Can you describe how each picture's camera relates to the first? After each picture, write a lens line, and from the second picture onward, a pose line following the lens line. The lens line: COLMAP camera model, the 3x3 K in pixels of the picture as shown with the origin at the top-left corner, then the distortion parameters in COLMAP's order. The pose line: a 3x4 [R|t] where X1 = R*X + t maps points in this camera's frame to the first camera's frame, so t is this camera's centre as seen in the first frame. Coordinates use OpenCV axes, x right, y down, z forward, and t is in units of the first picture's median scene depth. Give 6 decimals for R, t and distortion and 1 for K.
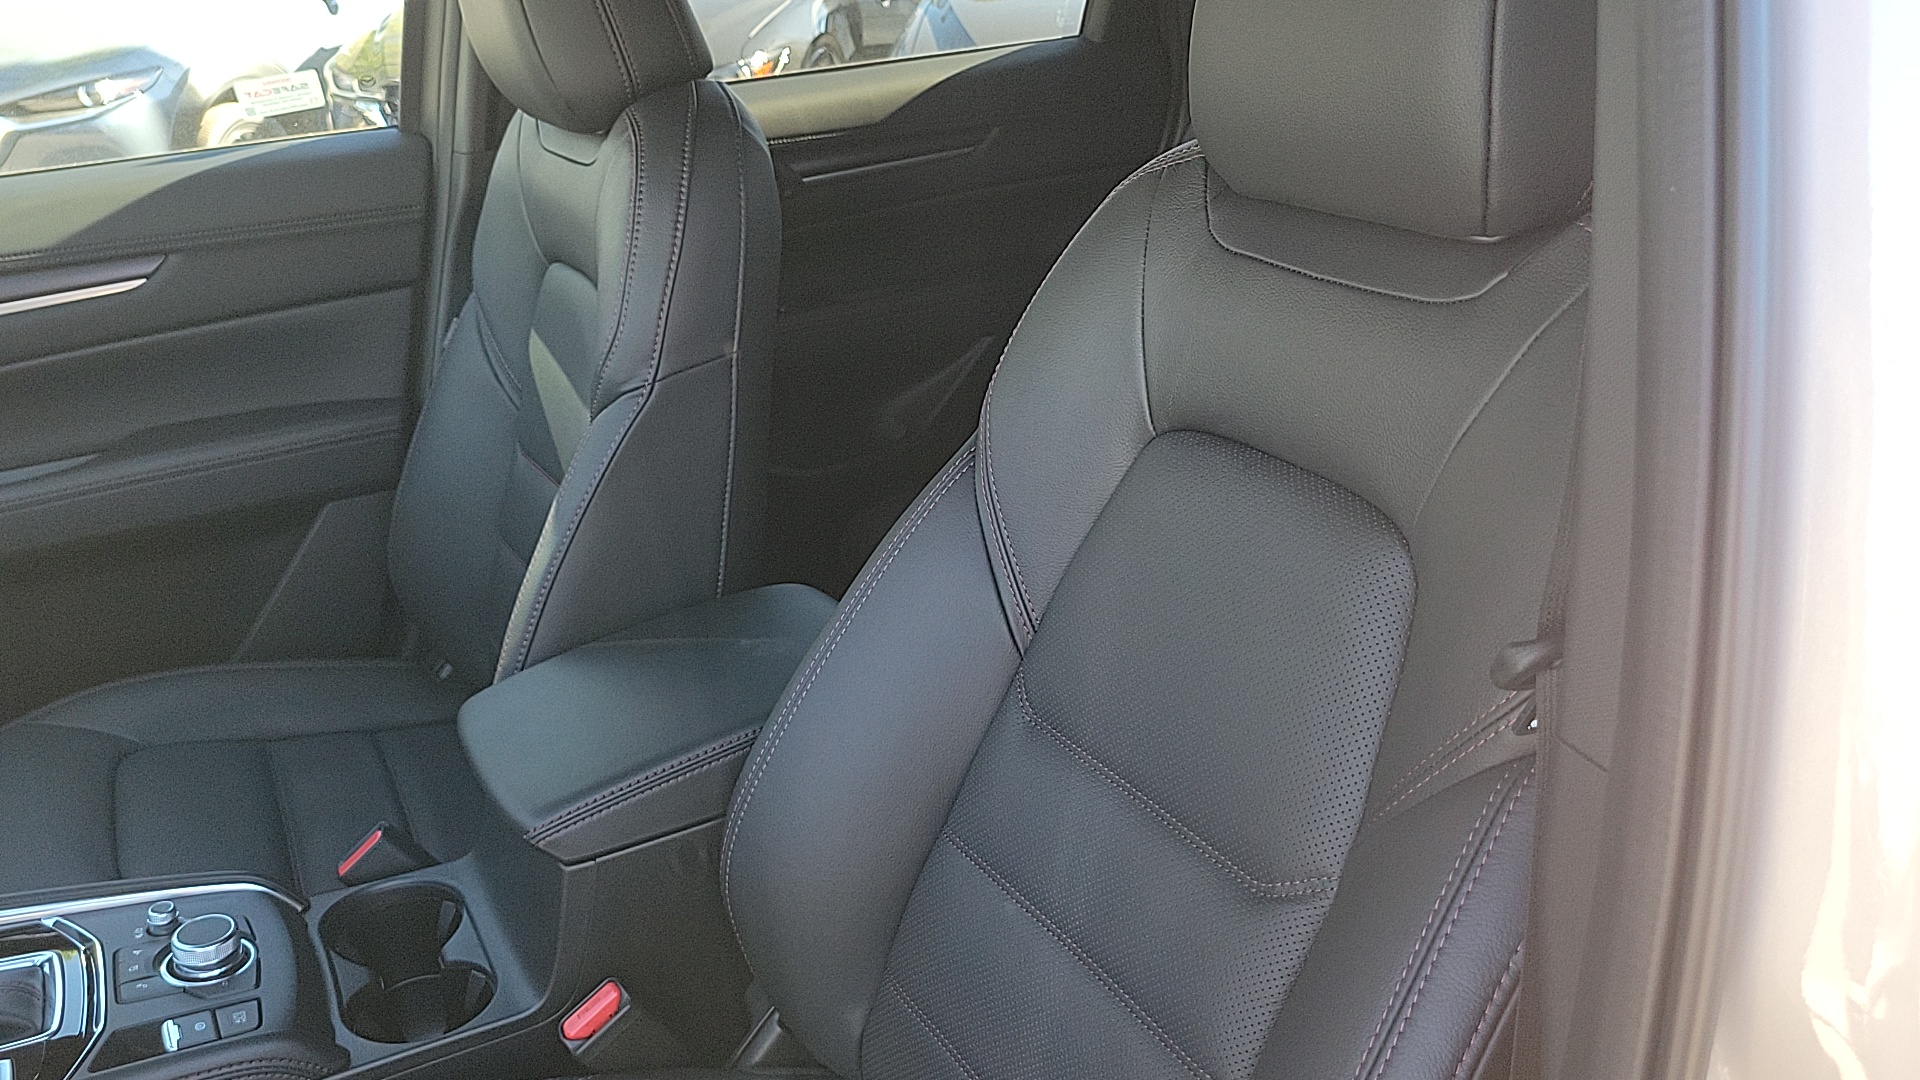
lens RADIAL K [[1431.2, 0, 974.0], [0, 1431.2, 535.8], [0, 0, 1]] dist [0.039552, -0.031363]
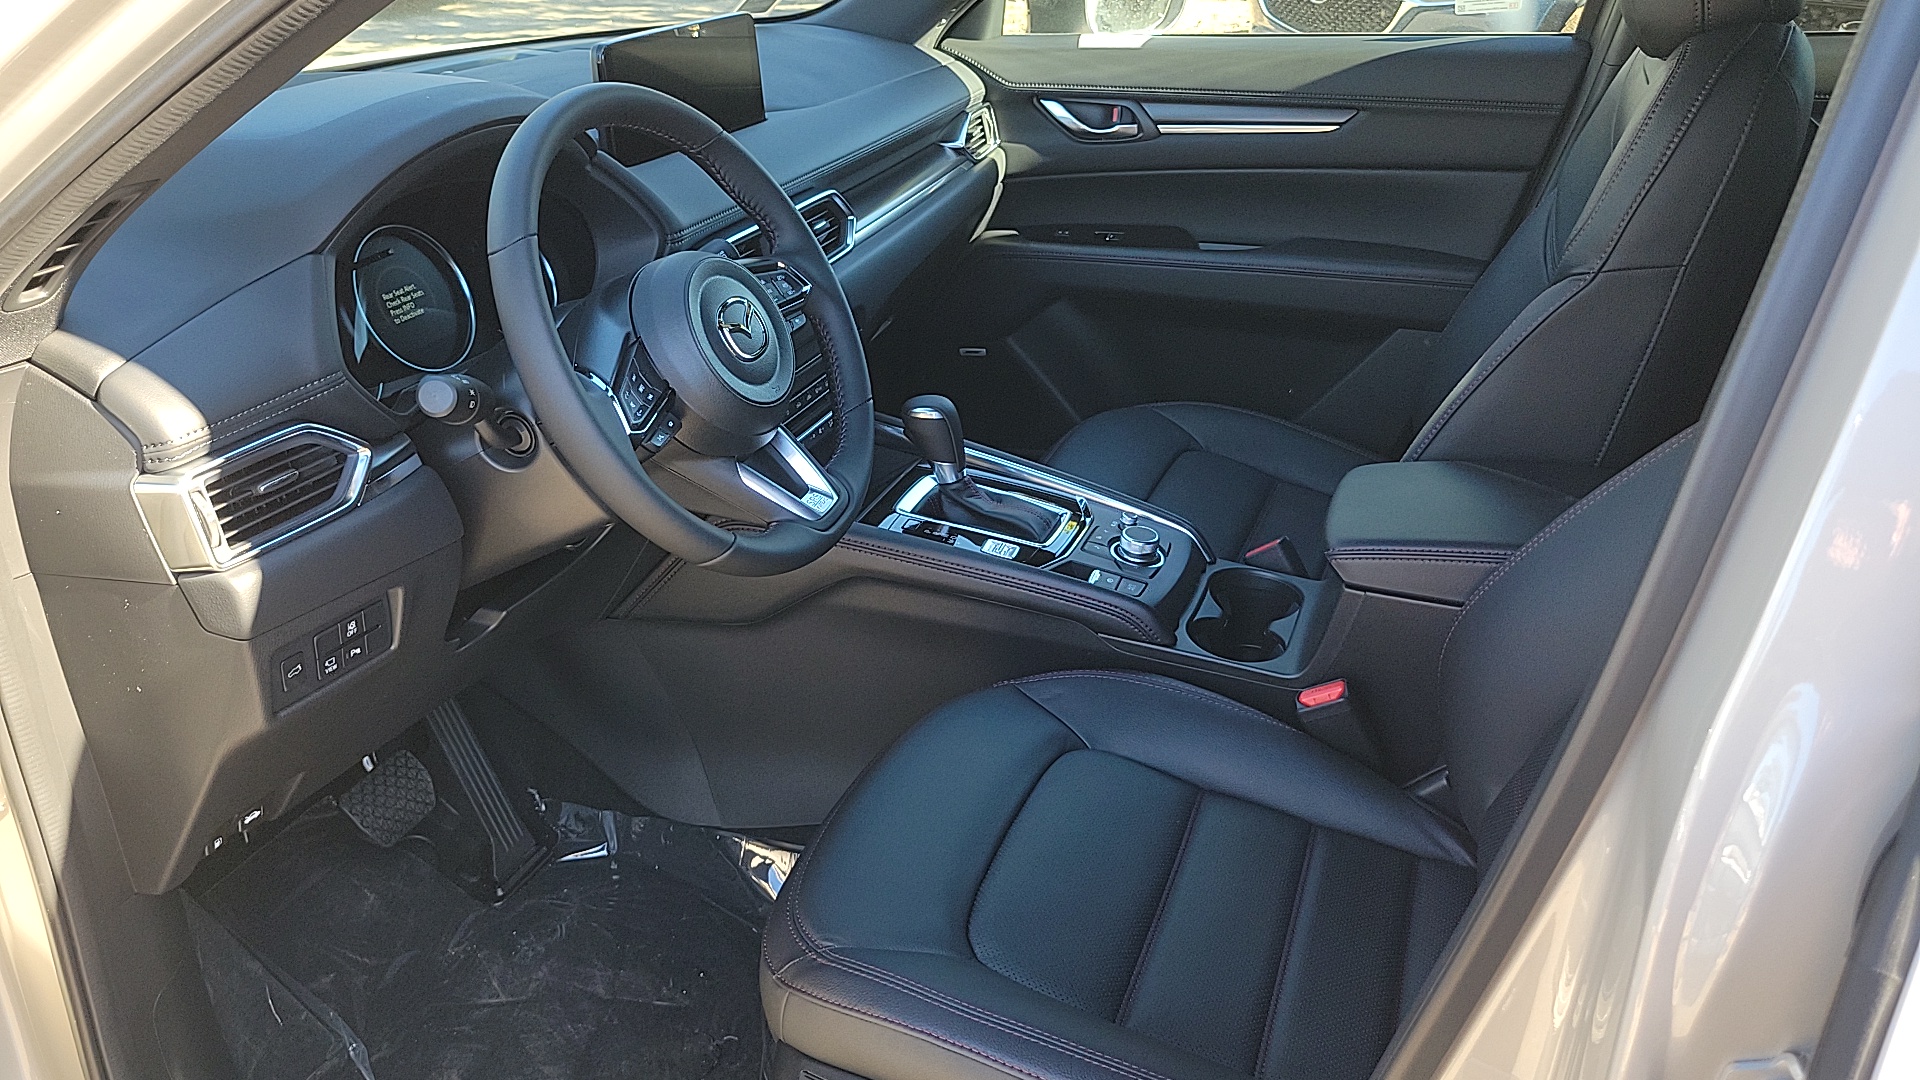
lens RADIAL K [[1431.2, 0, 974.0], [0, 1431.2, 535.8], [0, 0, 1]] dist [0.039552, -0.031363]
pose [[0.637250, 0.366206, -0.678090, 0.338561], [-0.325103, 0.925503, 0.194300, 0.030690], [0.698728, 0.096632, 0.708831, -0.182092]]
